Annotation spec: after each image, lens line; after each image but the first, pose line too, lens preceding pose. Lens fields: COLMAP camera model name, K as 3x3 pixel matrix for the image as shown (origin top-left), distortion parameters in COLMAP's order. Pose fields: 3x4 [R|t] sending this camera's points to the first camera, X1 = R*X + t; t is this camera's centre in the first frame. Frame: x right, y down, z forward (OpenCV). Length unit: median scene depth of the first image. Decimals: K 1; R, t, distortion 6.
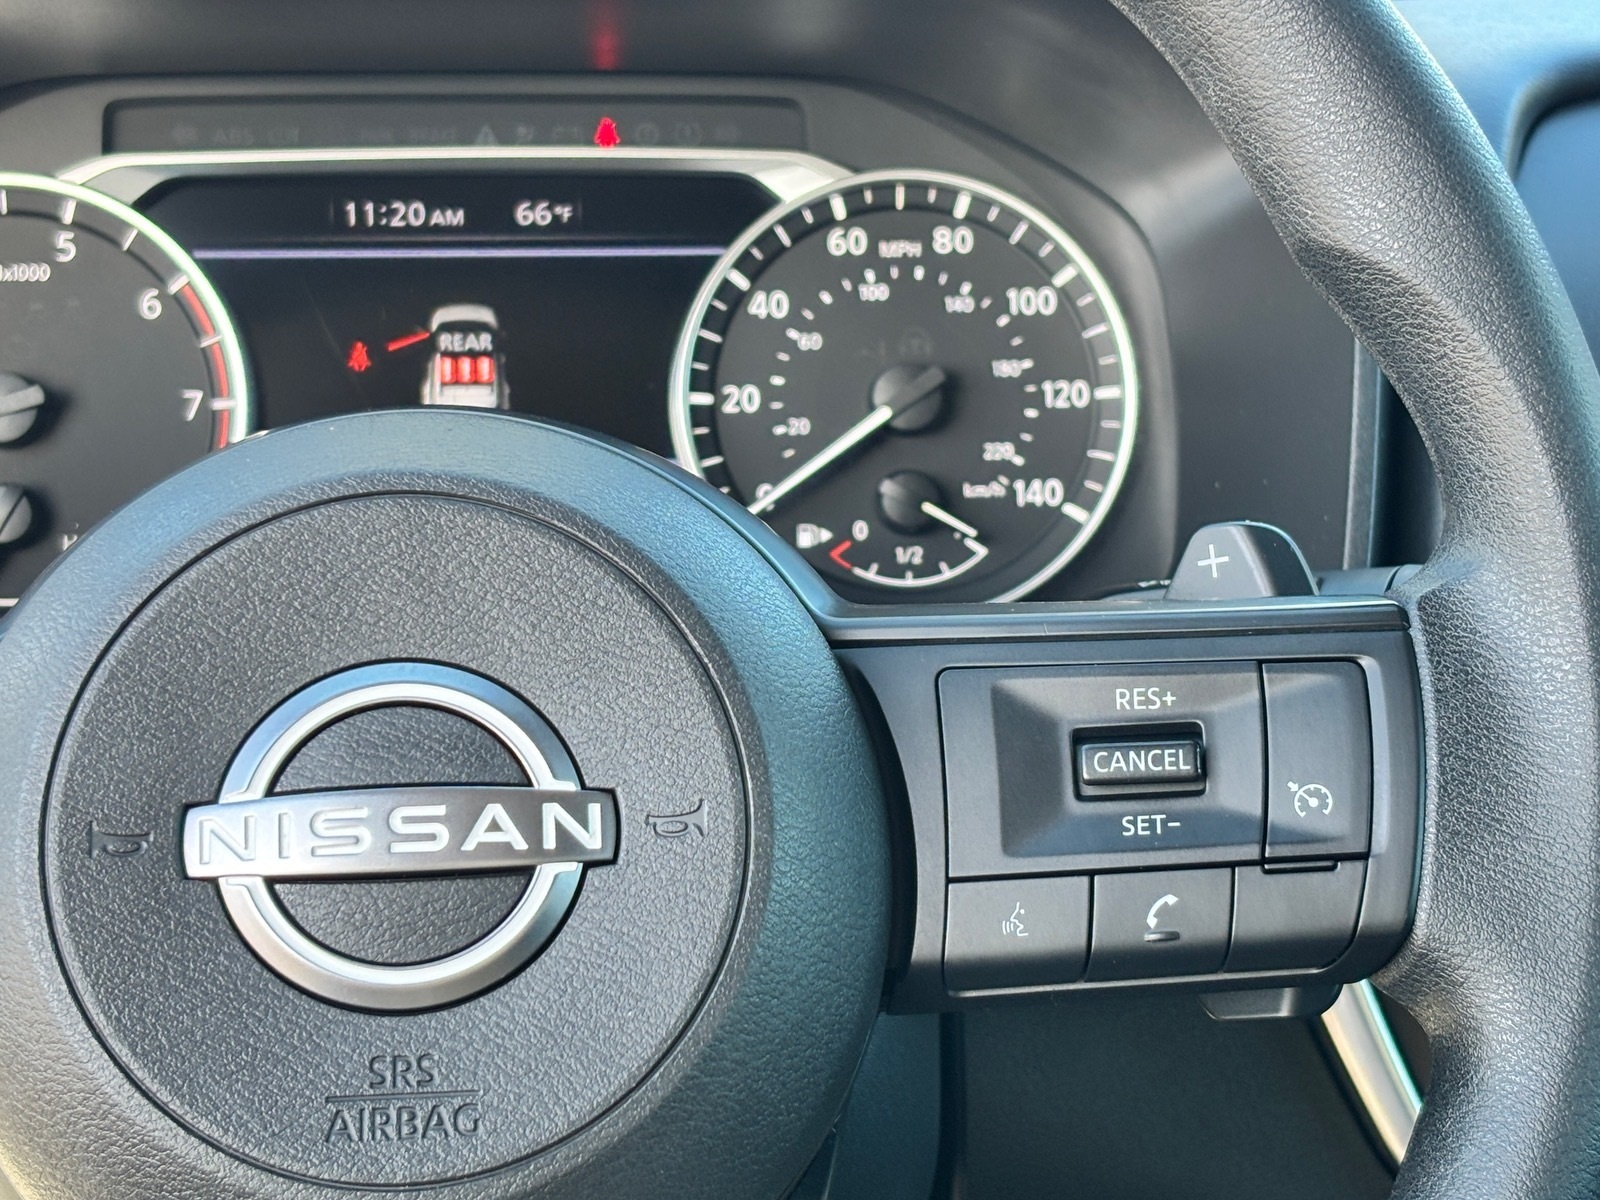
lens RADIAL K [[3141.2, 0, 865.6], [0, 3141.2, 583.2], [0, 0, 1]] dist [0.107446, 0.000000]
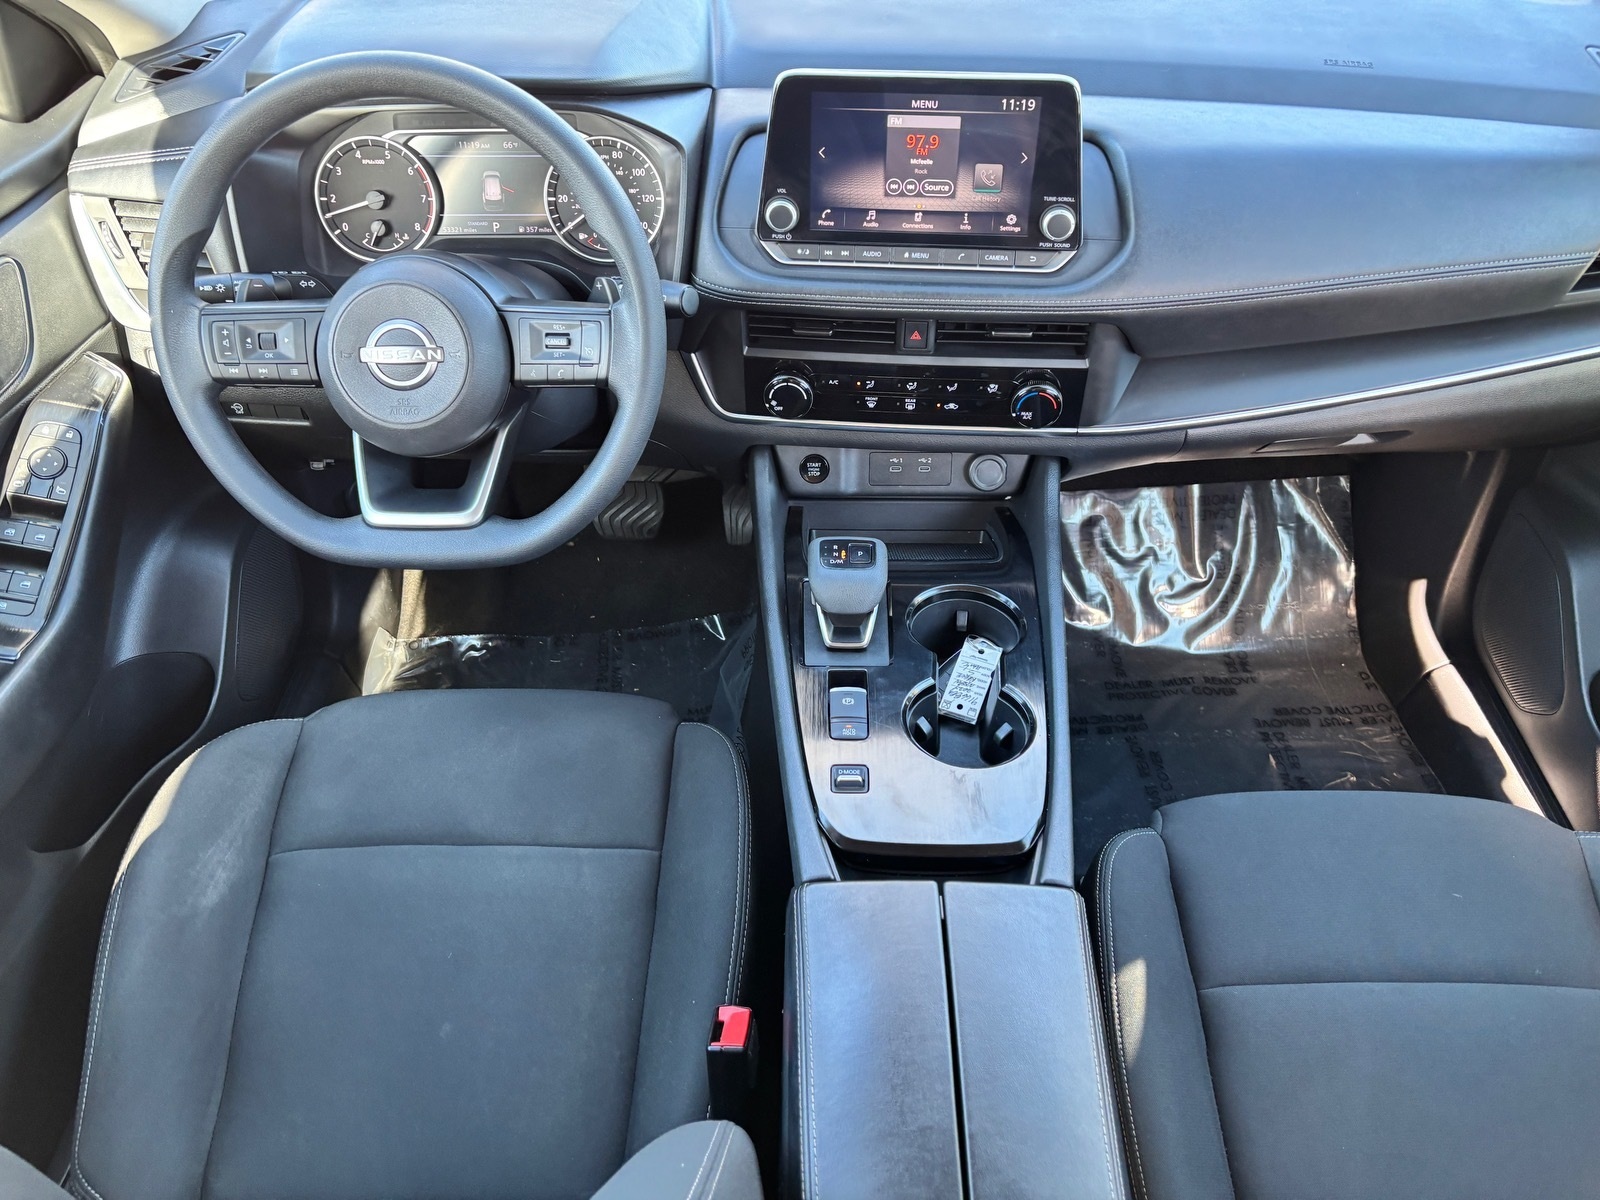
lens RADIAL K [[1223.1, 0, 805.2], [0, 1223.1, 606.5], [0, 0, 1]] dist [0.027709, -0.033788]
pose [[0.993806, 0.060227, -0.093393, 0.428896], [-0.017010, 0.912944, 0.407729, -0.222491], [0.109819, -0.403615, 0.908314, -0.536674]]
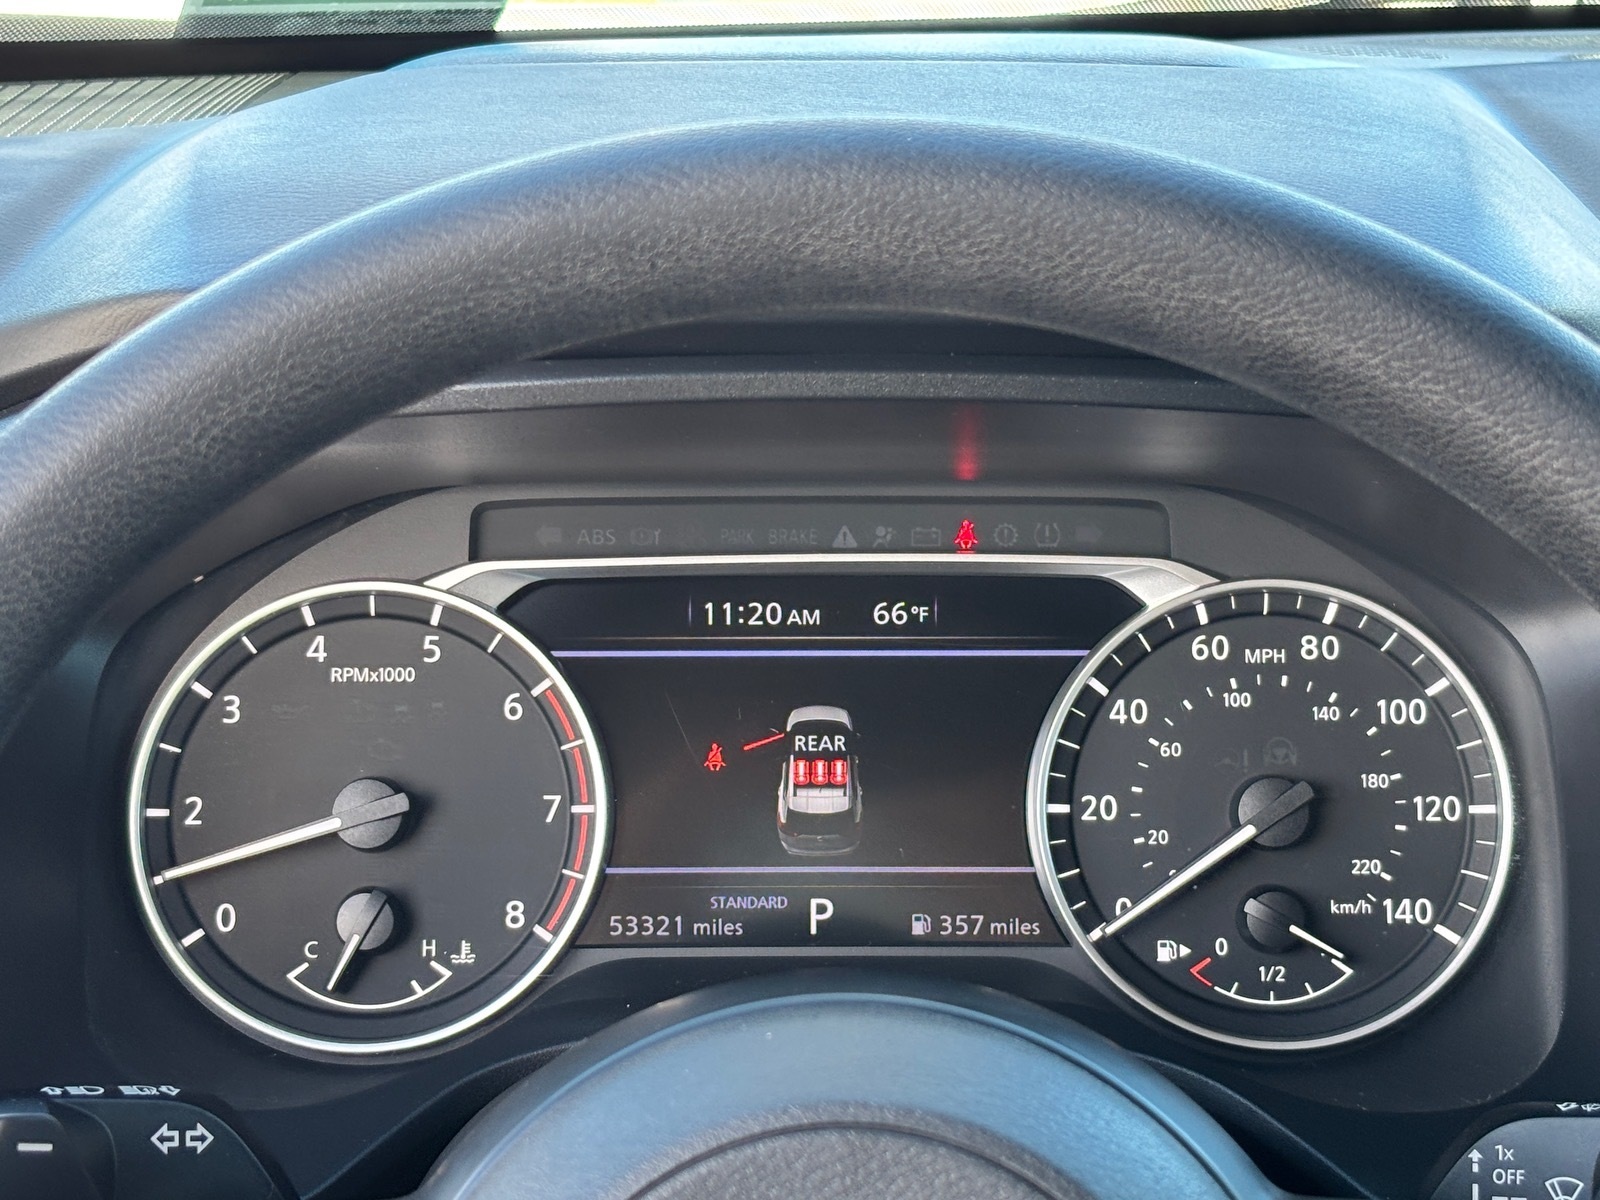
lens RADIAL K [[3141.2, 0, 770.3], [0, 3141.2, 535.9], [0, 0, 1]] dist [0.107446, 0.000000]
pose [[0.995314, 0.014579, -0.095587, -0.049728], [-0.017700, 0.999335, -0.031883, -0.111475], [0.095058, 0.033425, 0.994910, 0.012099]]
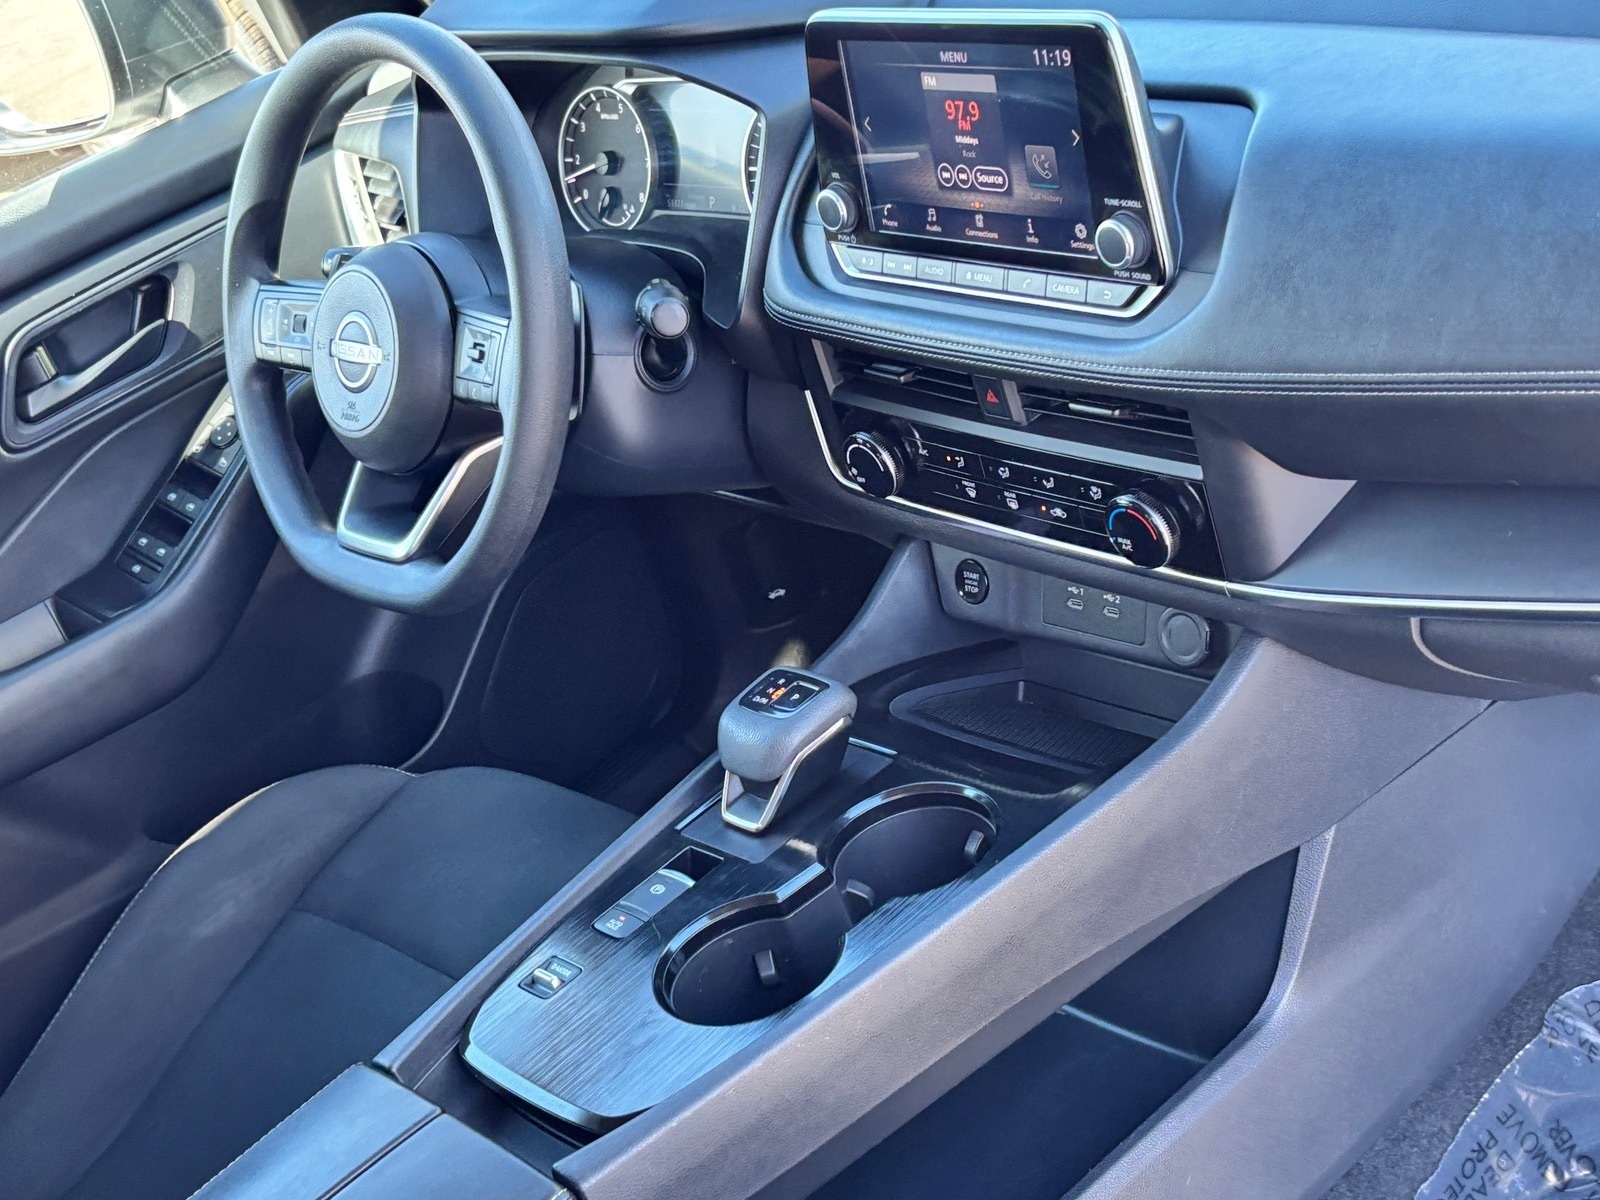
lens RADIAL K [[2222.8, 0, 795.0], [0, 2222.8, 606.7], [0, 0, 1]] dist [0.180721, 0.000000]
pose [[0.597424, 0.213219, -0.773060, 1.638880], [0.060132, 0.949380, 0.308321, -0.307972], [0.799668, -0.230684, 0.554361, -0.193275]]
